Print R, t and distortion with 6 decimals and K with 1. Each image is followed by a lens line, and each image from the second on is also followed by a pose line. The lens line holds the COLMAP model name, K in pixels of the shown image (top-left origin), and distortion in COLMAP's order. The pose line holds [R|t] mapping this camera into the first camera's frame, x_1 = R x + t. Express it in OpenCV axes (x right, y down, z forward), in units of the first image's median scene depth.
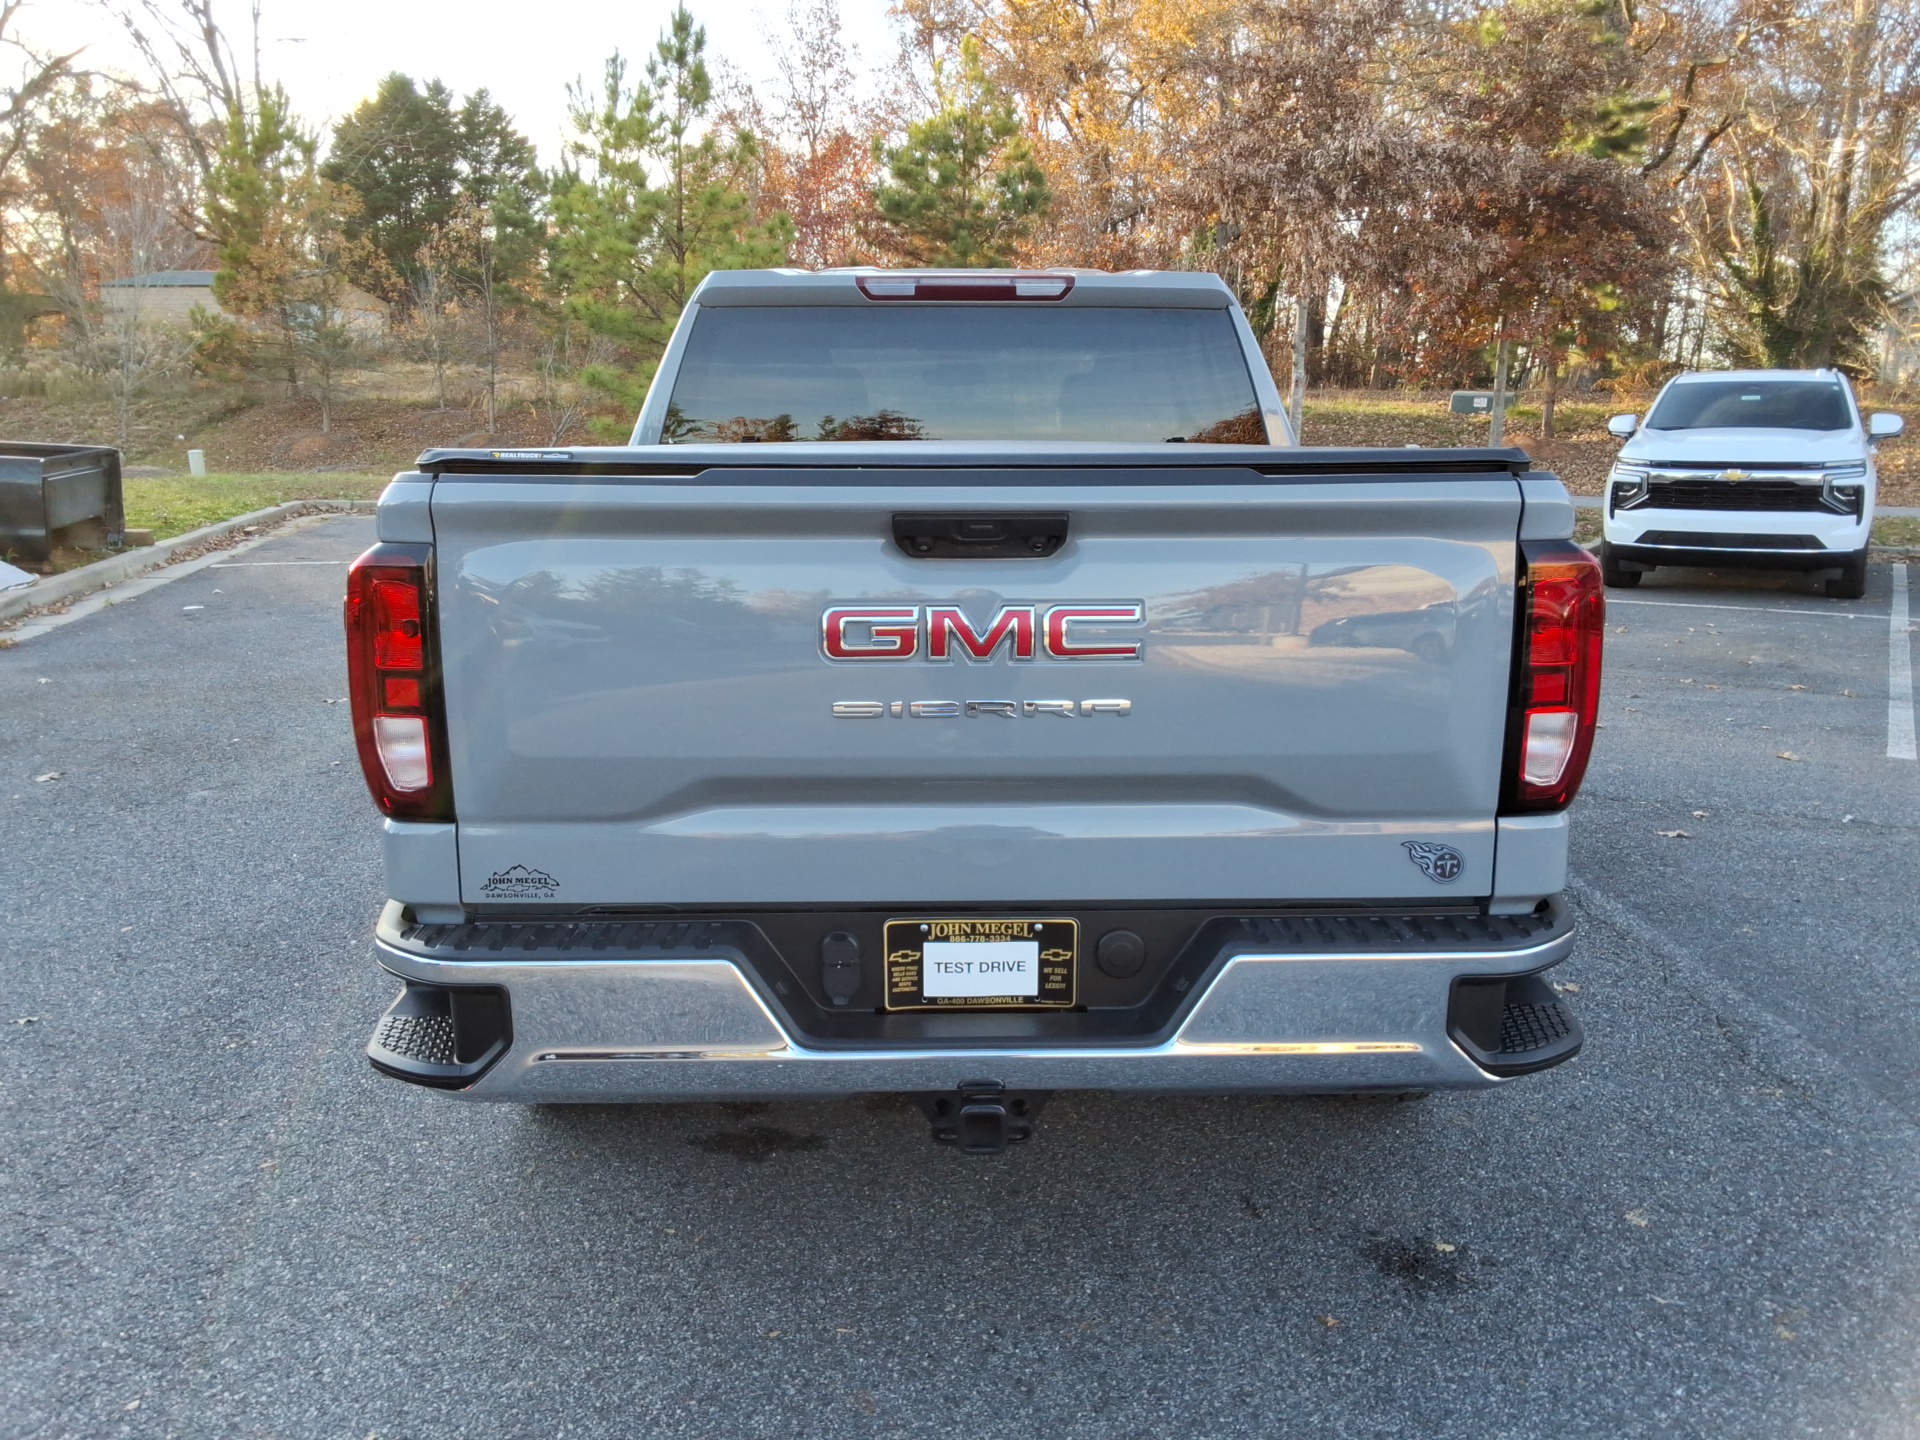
lens RADIAL K [[1550.2, 0, 983.3], [0, 1550.2, 704.5], [0, 0, 1]] dist [0.115444, -0.174352]
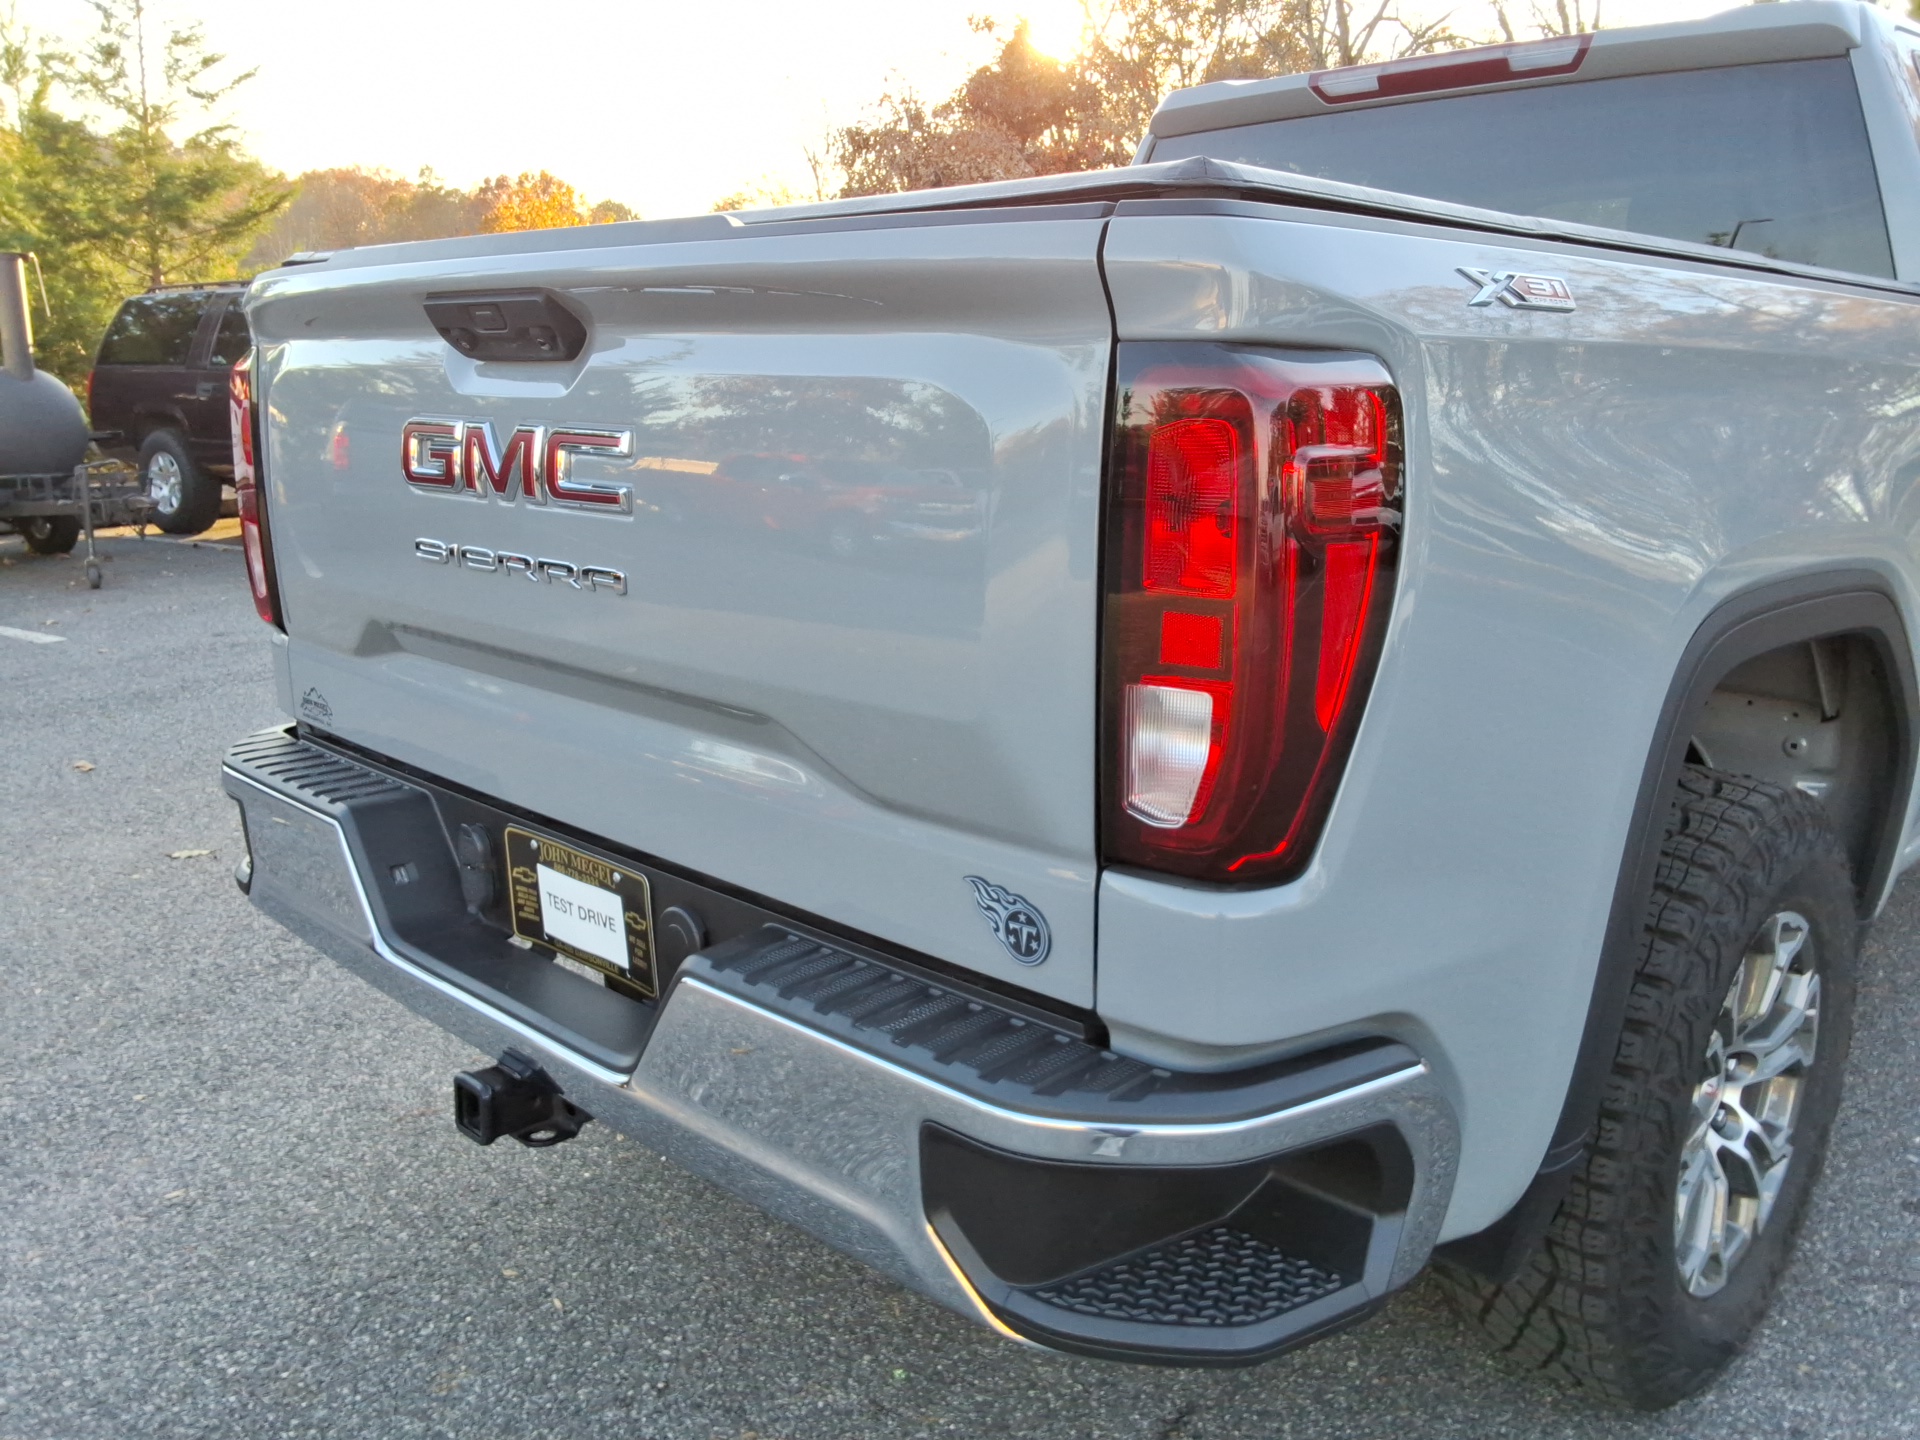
lens RADIAL K [[1550.2, 0, 964.5], [0, 1550.2, 711.8], [0, 0, 1]] dist [0.115444, -0.174352]
pose [[0.699434, 0.156701, -0.697307, 0.071669], [-0.132921, 0.987166, 0.088514, -0.002375], [0.702228, 0.030777, 0.711287, 0.064170]]
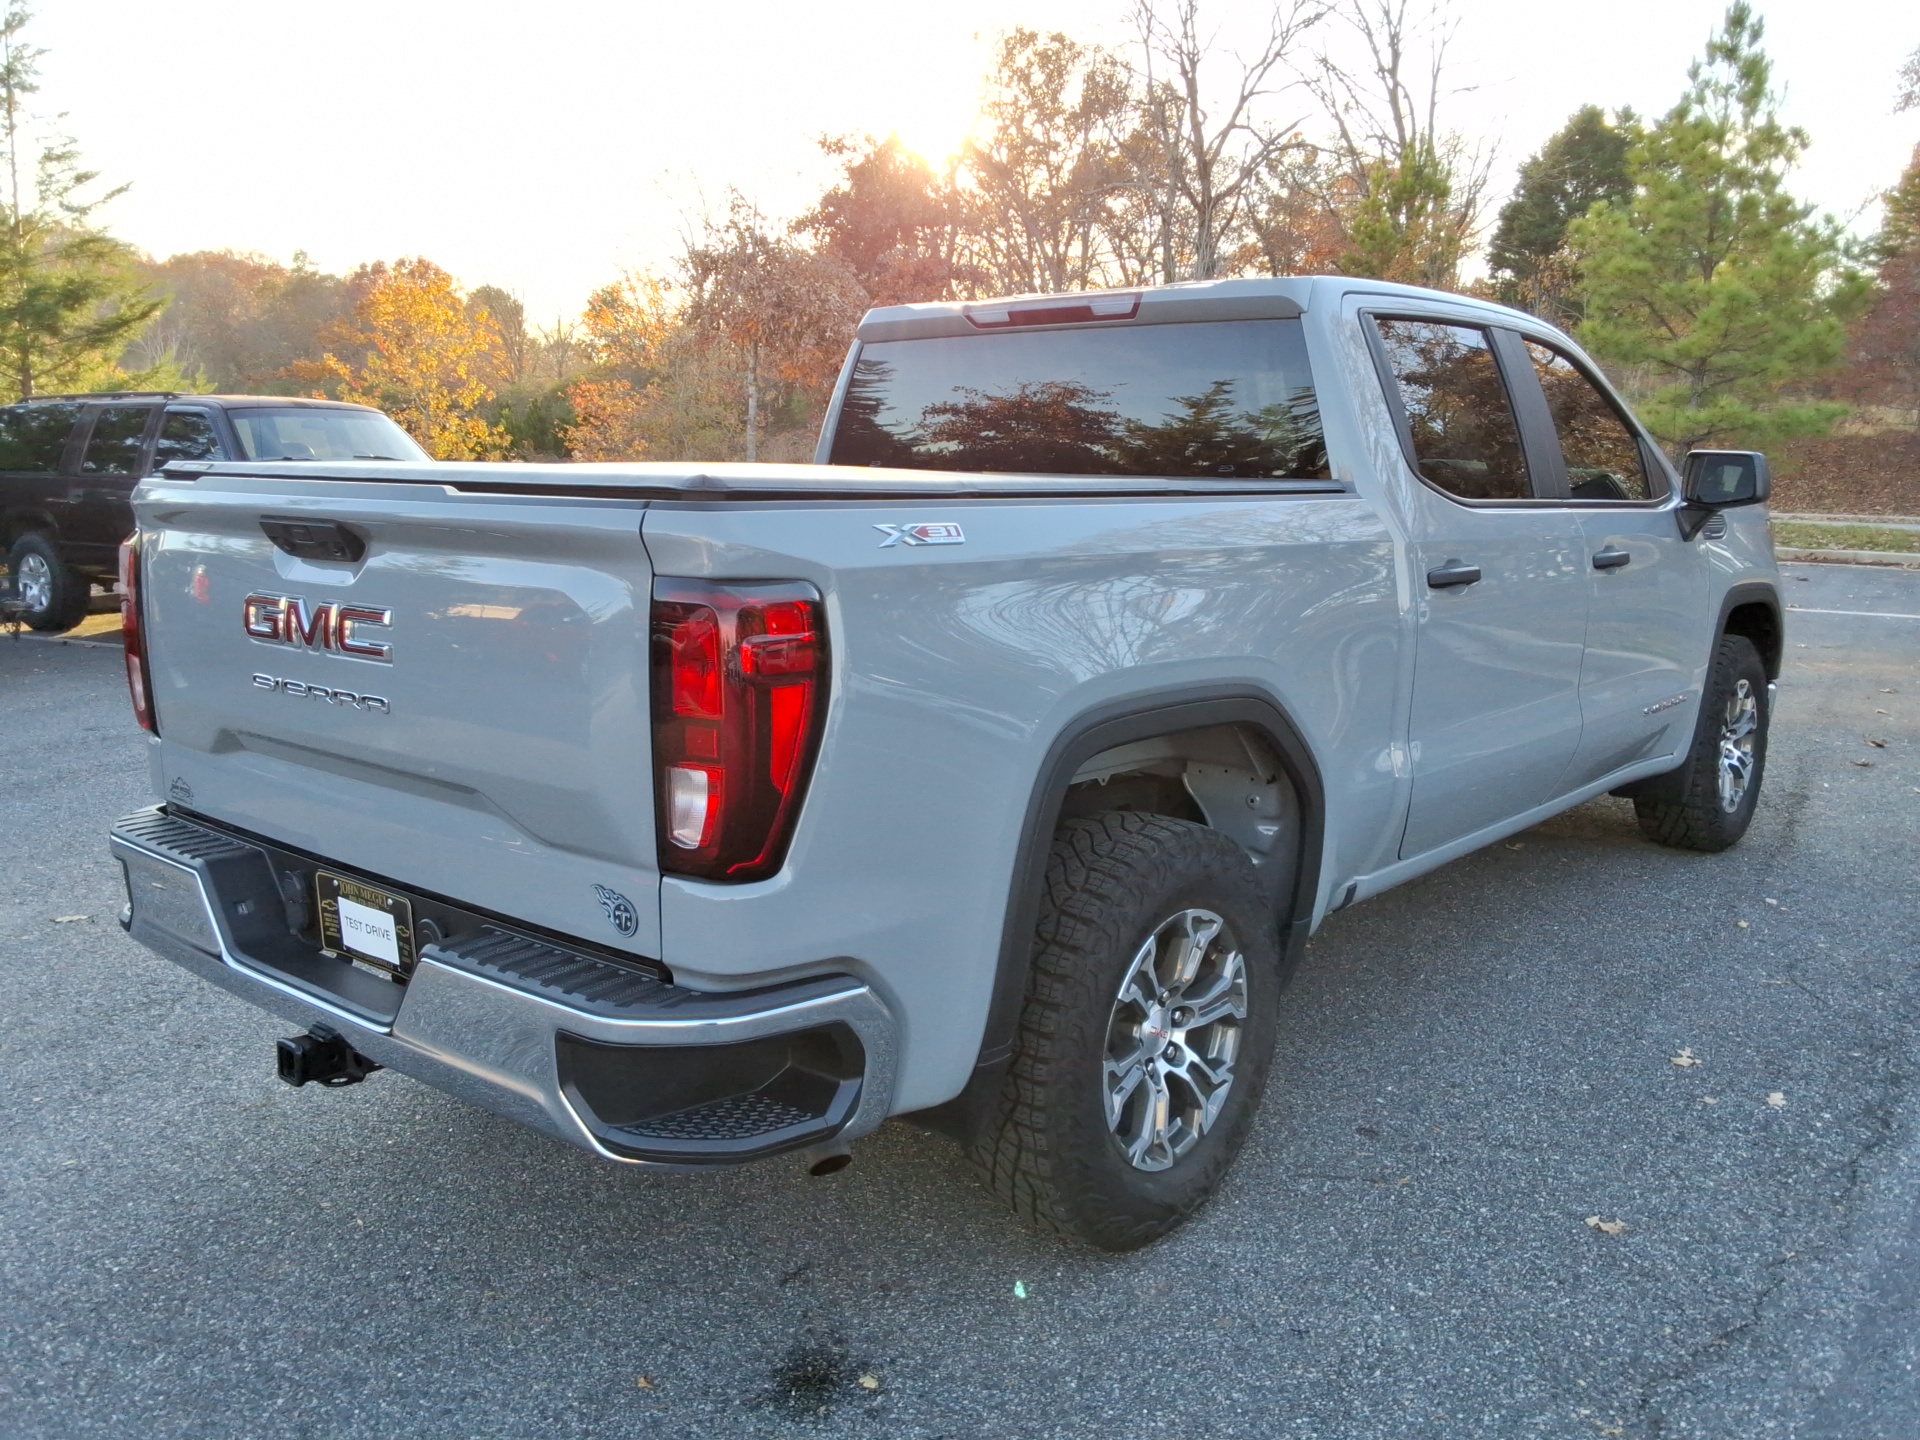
lens RADIAL K [[1550.2, 0, 969.5], [0, 1550.2, 709.3], [0, 0, 1]] dist [0.115444, -0.174352]
pose [[0.750433, 0.112046, -0.651380, 0.113983], [-0.123075, 0.991978, 0.028842, -0.007908], [0.649386, 0.058525, 0.758203, 0.045988]]
